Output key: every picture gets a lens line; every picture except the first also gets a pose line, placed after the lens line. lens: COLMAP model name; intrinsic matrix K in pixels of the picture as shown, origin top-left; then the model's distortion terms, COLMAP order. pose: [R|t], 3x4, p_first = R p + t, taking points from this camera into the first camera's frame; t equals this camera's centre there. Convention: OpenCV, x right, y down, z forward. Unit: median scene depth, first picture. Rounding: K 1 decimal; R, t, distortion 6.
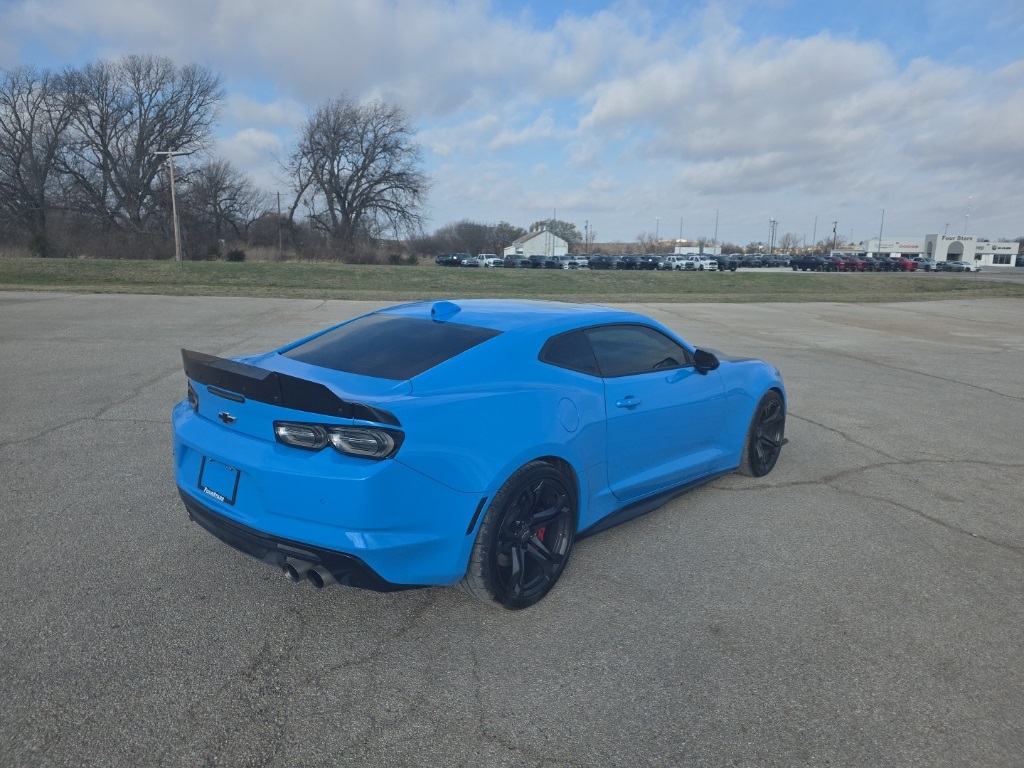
lens RADIAL K [[721.4, 0, 474.4], [0, 721.4, 399.8], [0, 0, 1]] dist [0.051245, -0.046500]
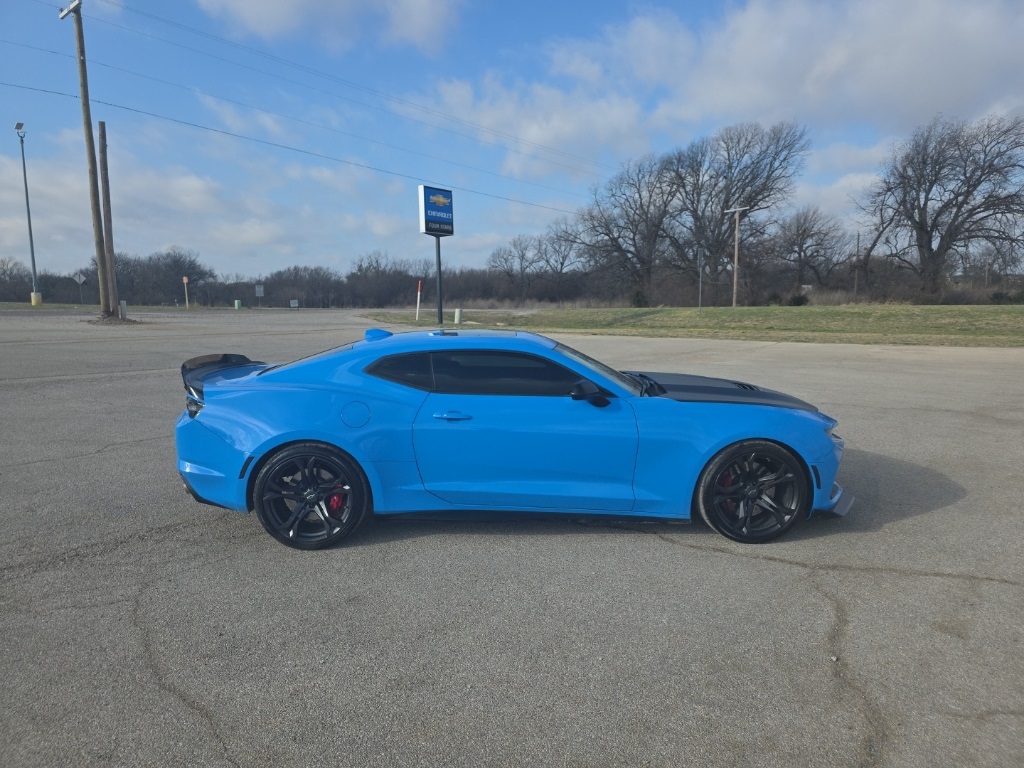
lens RADIAL K [[721.4, 0, 506.4], [0, 721.4, 393.0], [0, 0, 1]] dist [0.051245, -0.046500]
pose [[0.677644, 0.063220, -0.732668, 0.140870], [-0.115905, 0.993027, -0.021514, -0.002556], [0.726199, 0.099499, 0.680247, 0.032502]]
